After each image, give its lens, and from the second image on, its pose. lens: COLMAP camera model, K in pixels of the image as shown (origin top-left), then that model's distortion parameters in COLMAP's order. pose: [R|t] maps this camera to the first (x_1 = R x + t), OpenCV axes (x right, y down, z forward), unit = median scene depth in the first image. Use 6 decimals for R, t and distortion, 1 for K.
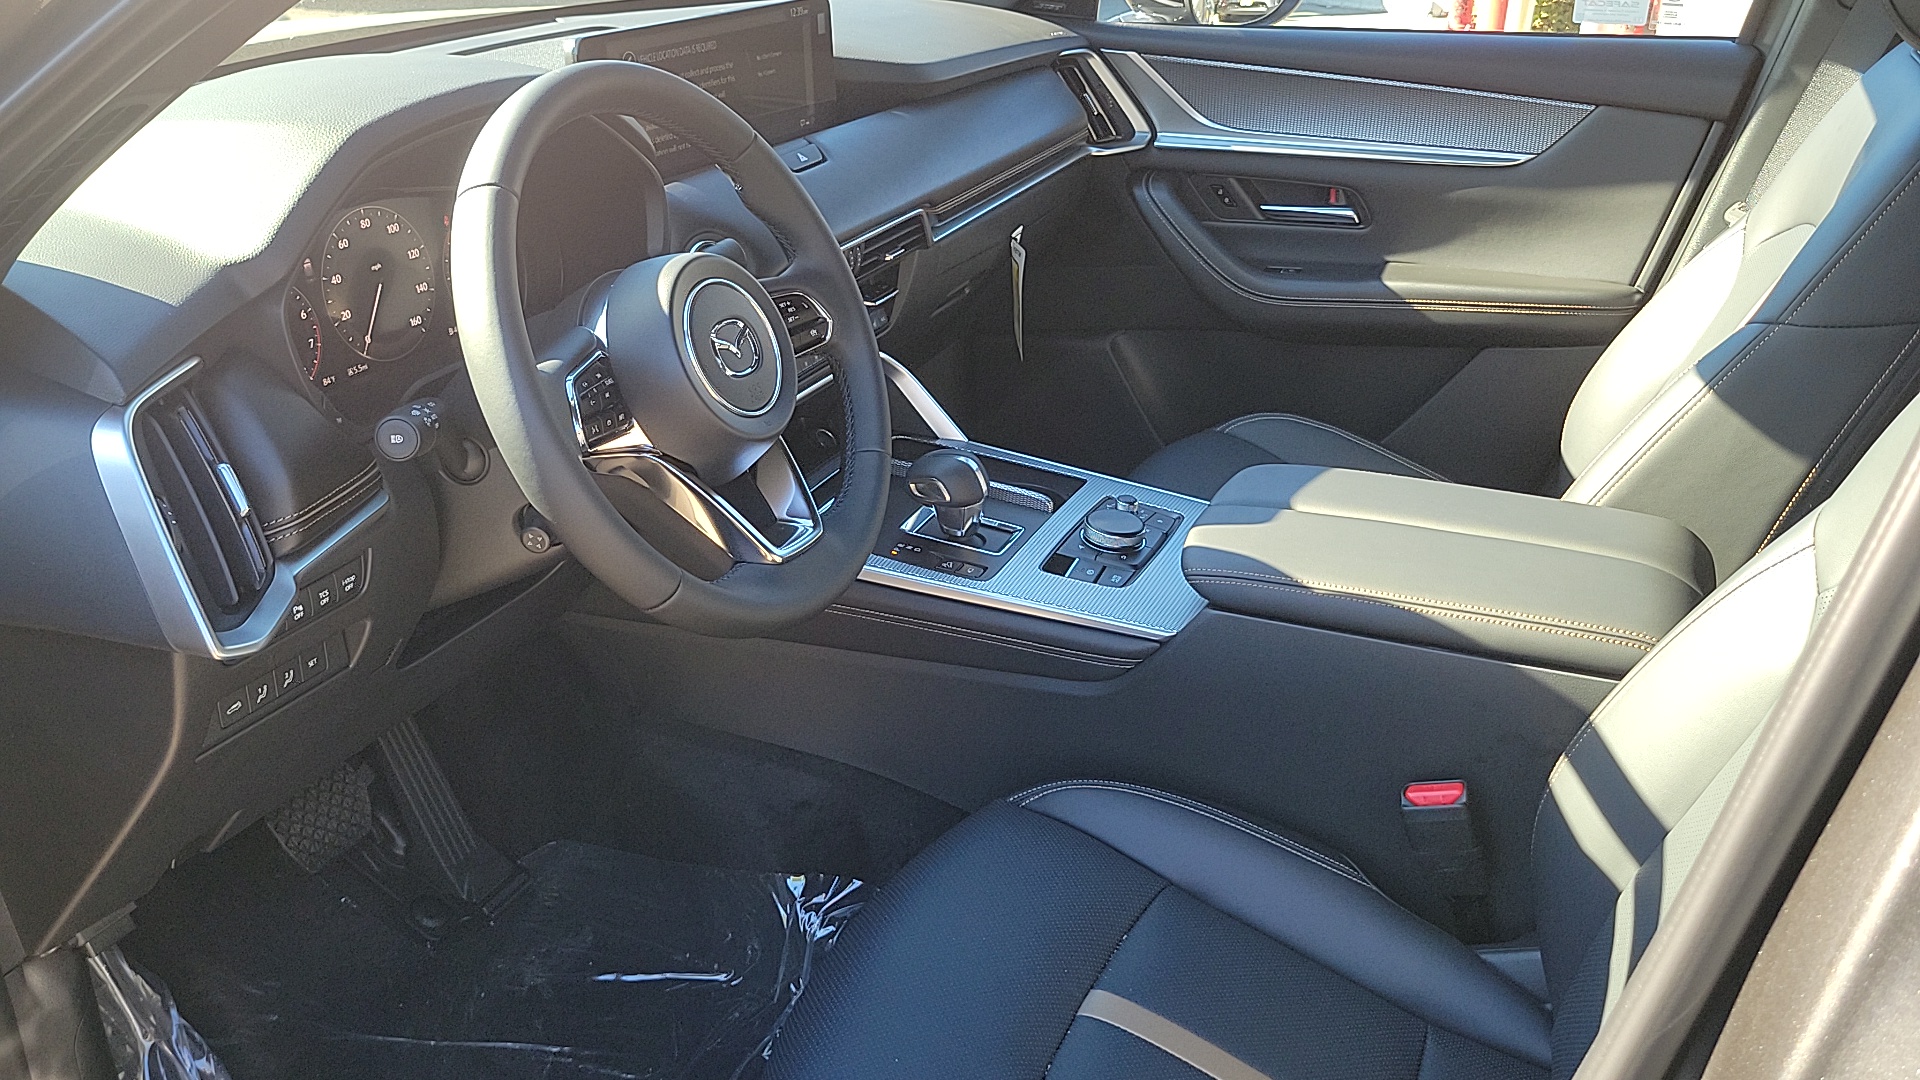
lens RADIAL K [[1478.2, 0, 953.6], [0, 1478.2, 510.8], [0, 0, 1]] dist [0.011182, -0.001245]
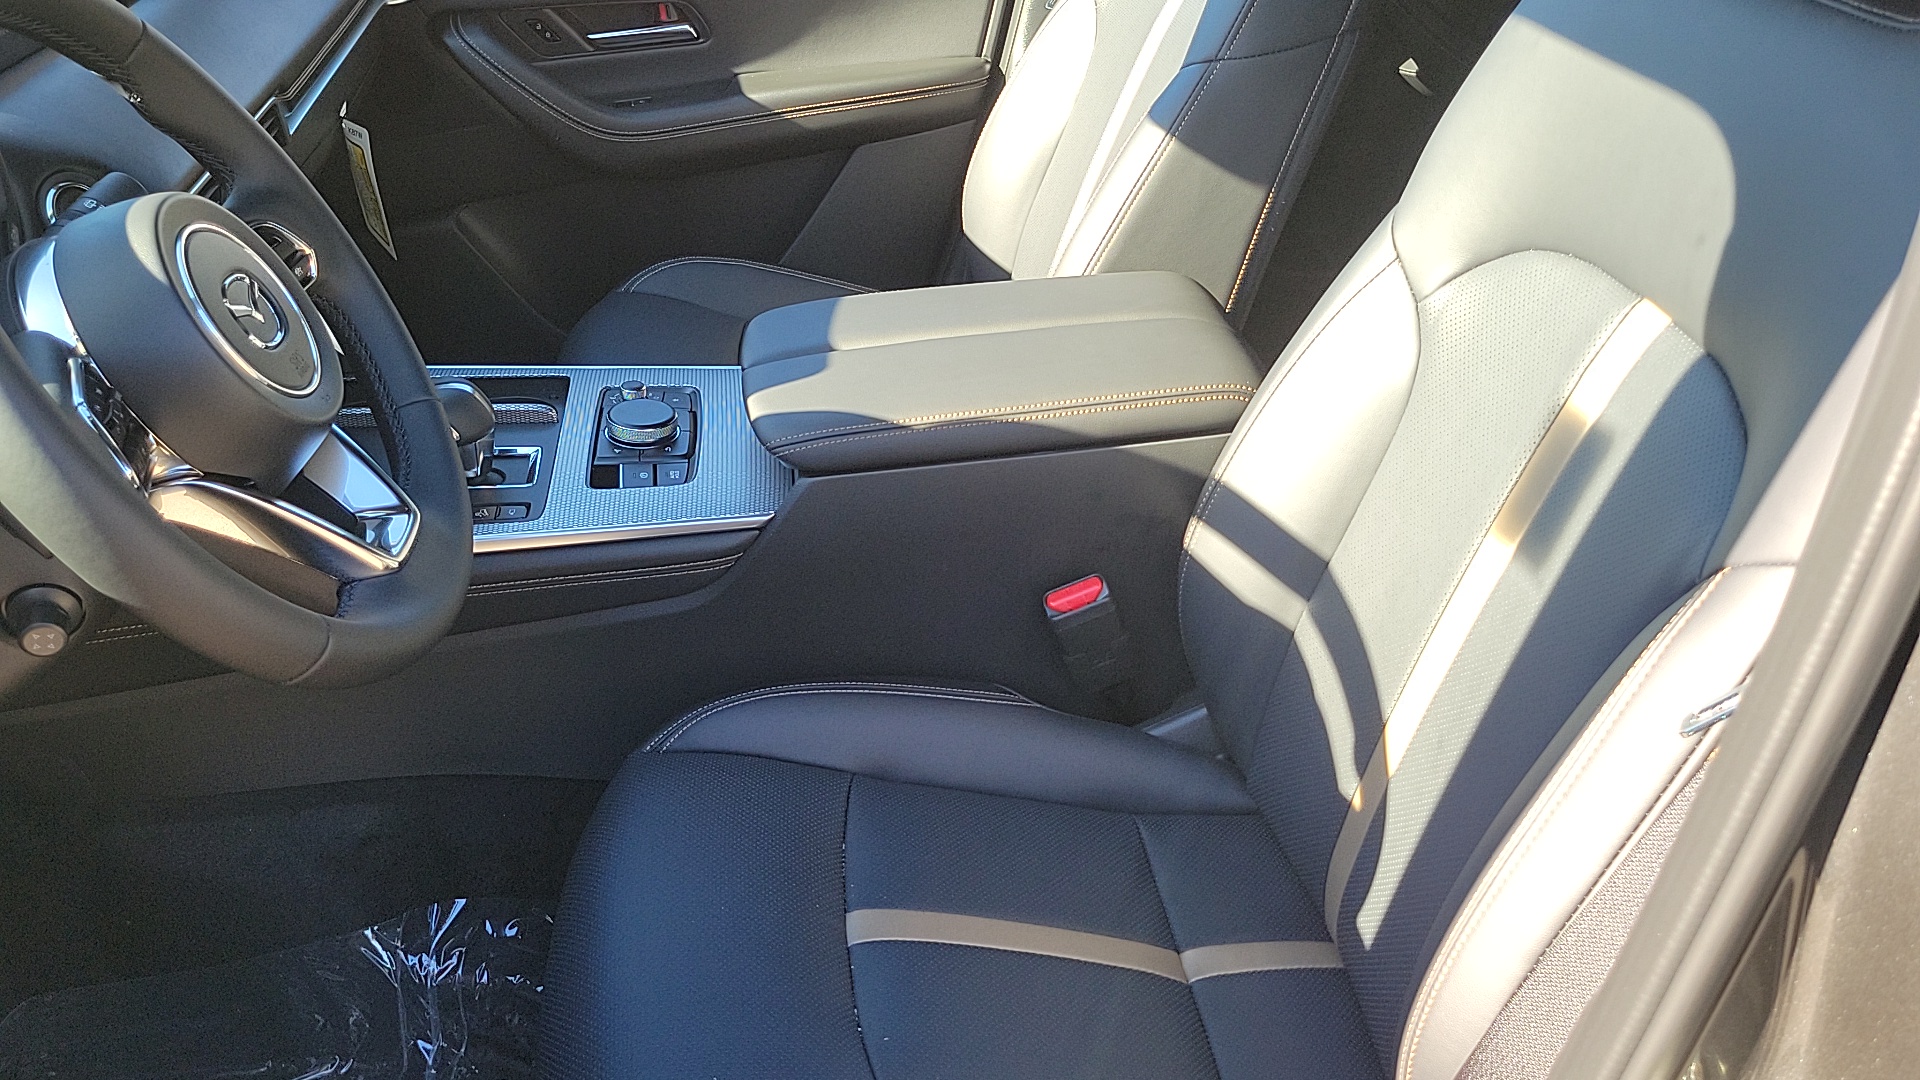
lens RADIAL K [[1534.6, 0, 960.0], [0, 1534.6, 540.0], [0, 0, 1]] dist [0.013724, -0.004114]
pose [[0.870507, -0.290504, 0.397272, -0.116308], [0.243285, 0.955687, 0.165753, -0.027214], [-0.427820, -0.047639, 0.902608, 0.094436]]
